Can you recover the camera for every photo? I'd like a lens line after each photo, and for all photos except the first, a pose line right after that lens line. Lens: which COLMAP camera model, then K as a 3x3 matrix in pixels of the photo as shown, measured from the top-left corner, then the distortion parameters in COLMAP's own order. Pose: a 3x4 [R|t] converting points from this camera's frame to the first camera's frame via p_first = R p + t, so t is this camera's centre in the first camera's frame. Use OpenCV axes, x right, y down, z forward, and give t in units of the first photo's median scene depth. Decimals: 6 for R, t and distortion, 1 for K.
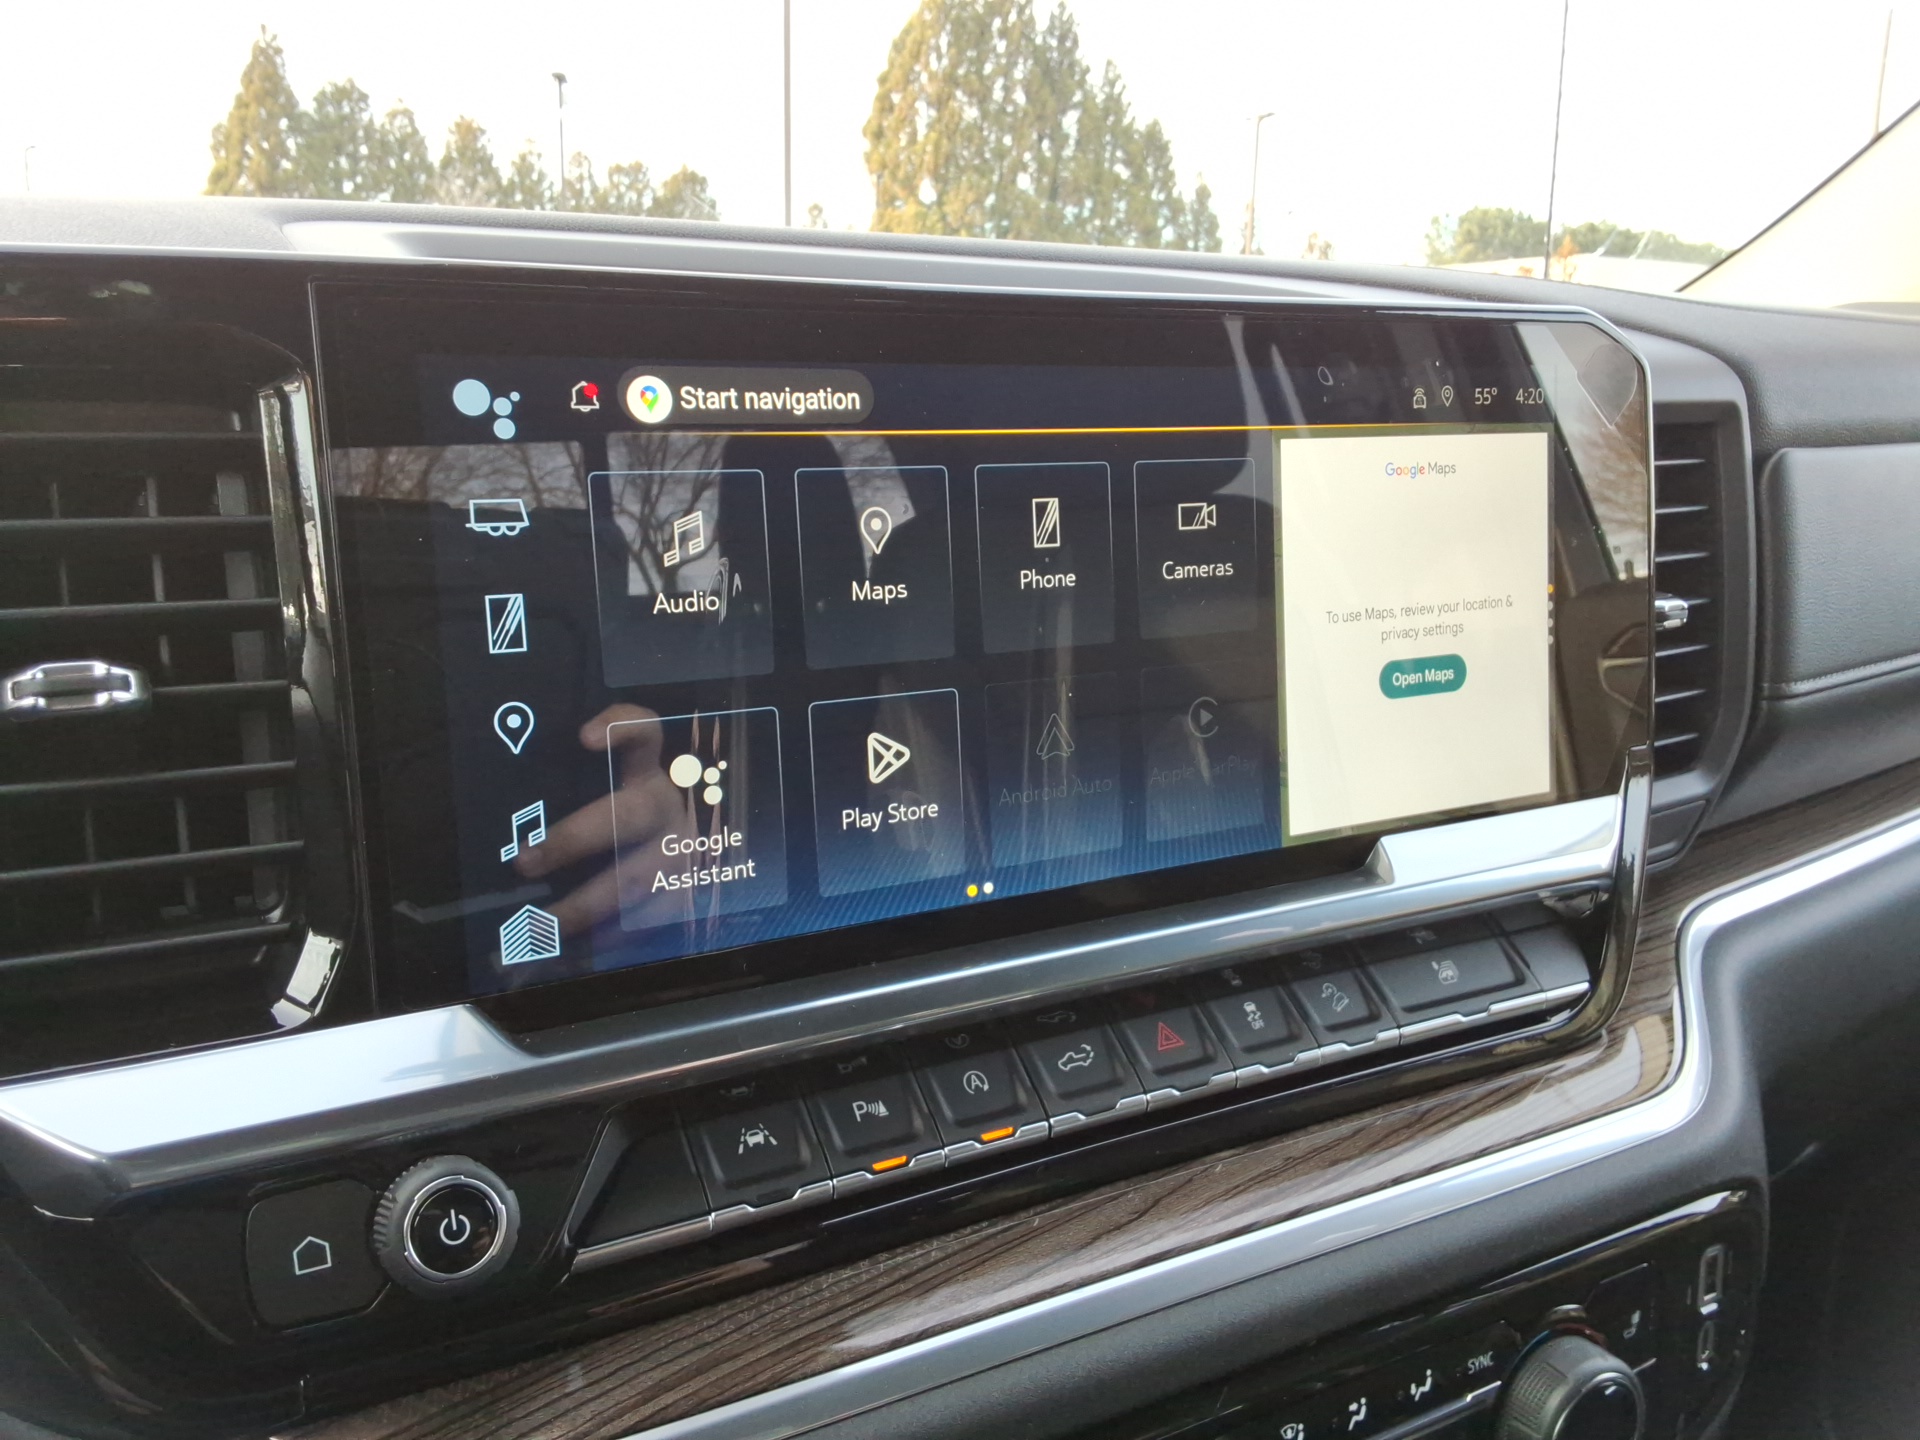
lens RADIAL K [[1558.5, 0, 964.2], [0, 1558.5, 712.1], [0, 0, 1]] dist [0.125584, -0.189258]
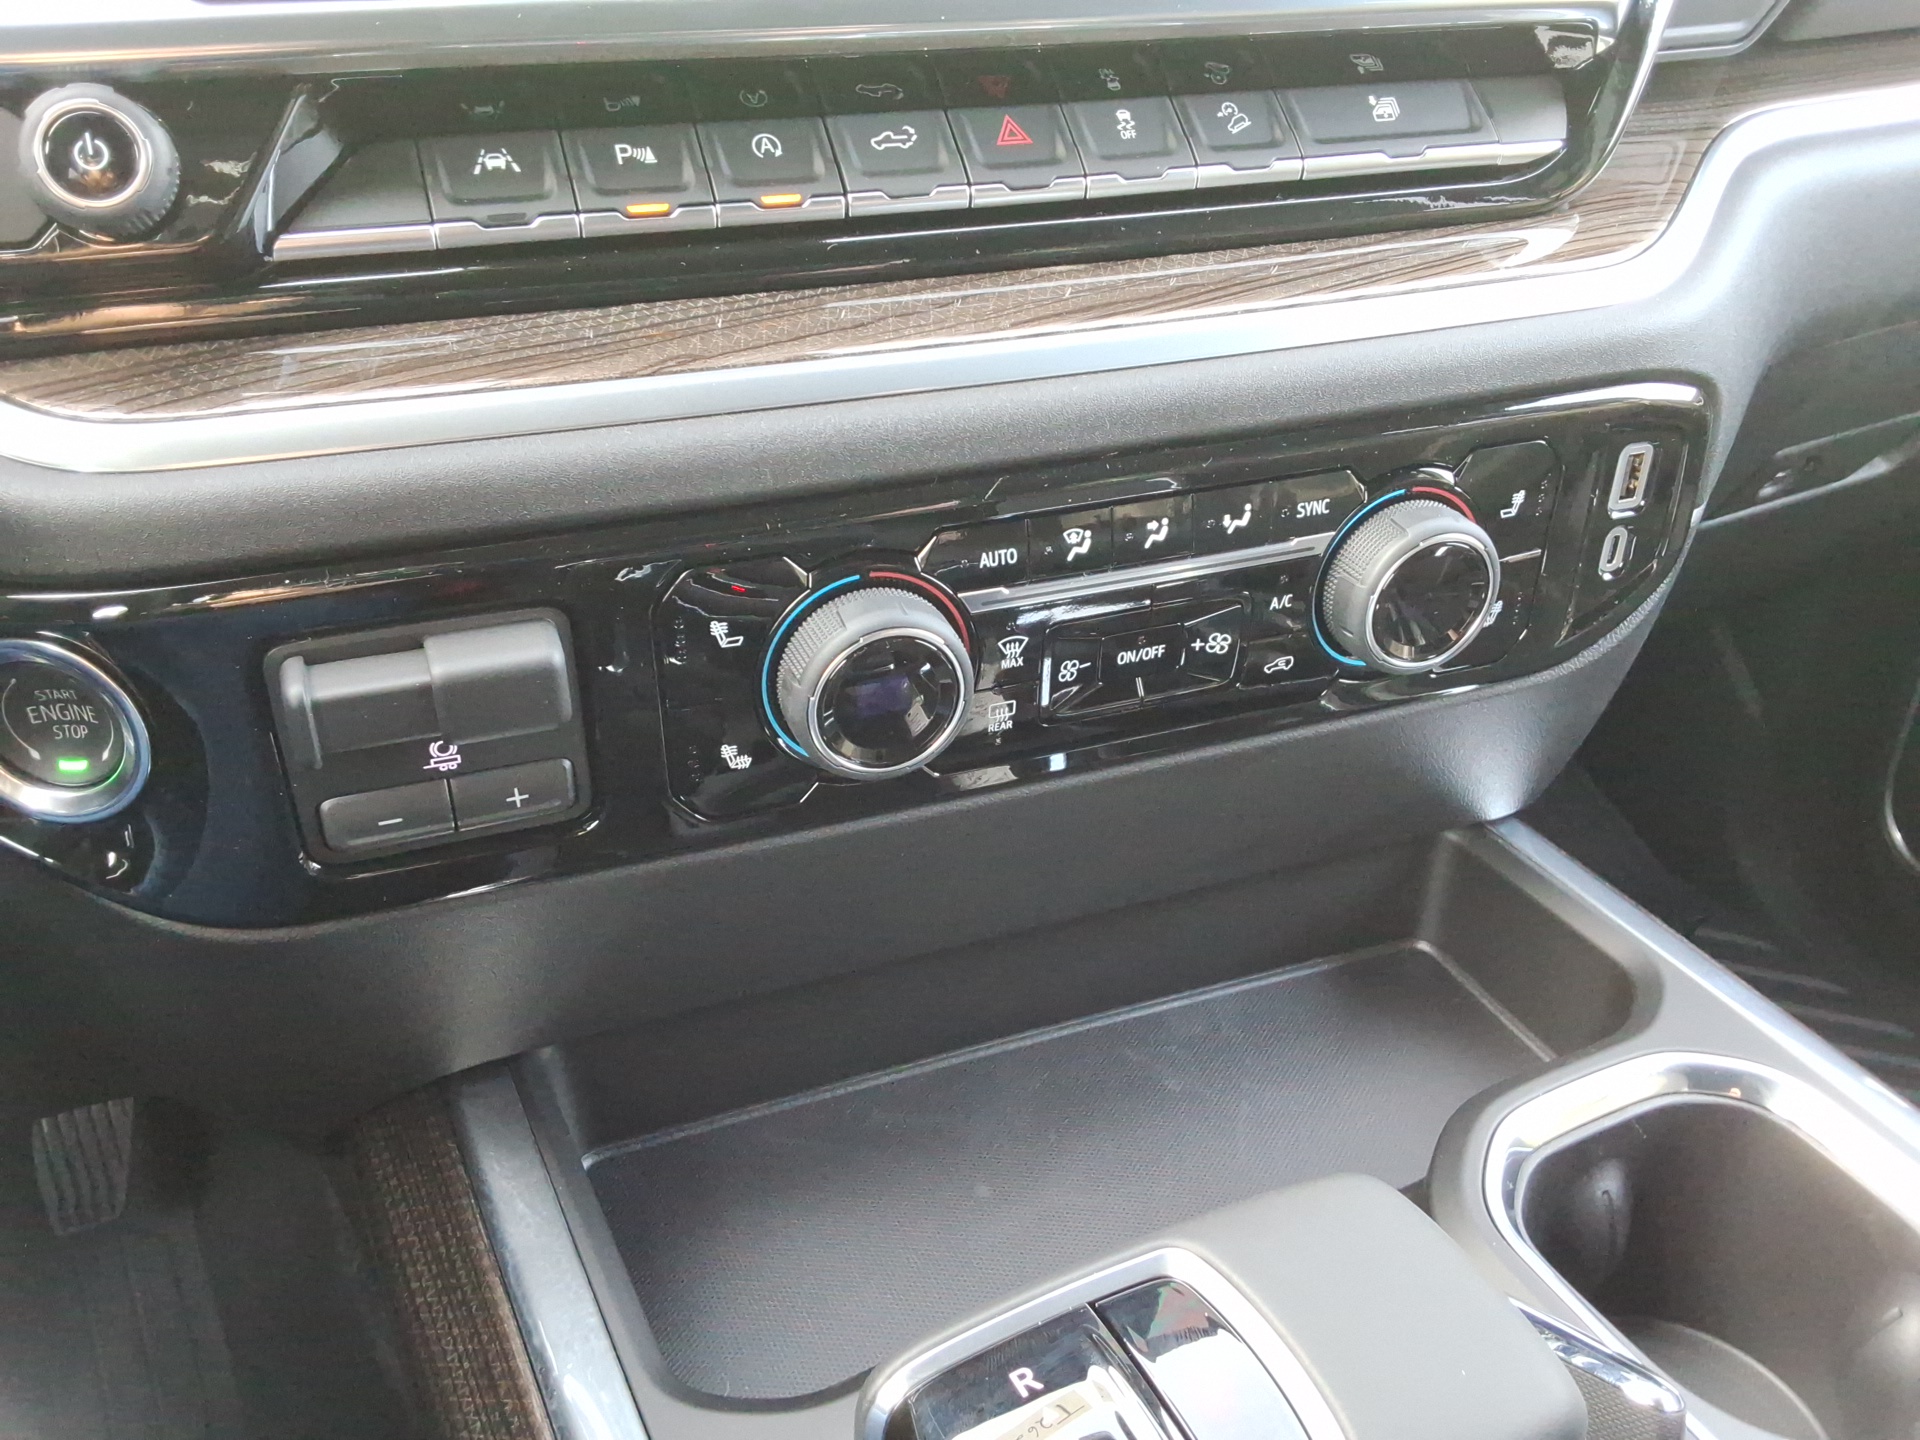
lens RADIAL K [[1558.5, 0, 975.1], [0, 1558.5, 708.1], [0, 0, 1]] dist [0.125584, -0.189258]
pose [[0.989082, 0.090880, -0.116011, 0.258396], [-0.045896, 0.938023, 0.343522, 0.221091], [0.140040, -0.334447, 0.931952, 0.067519]]
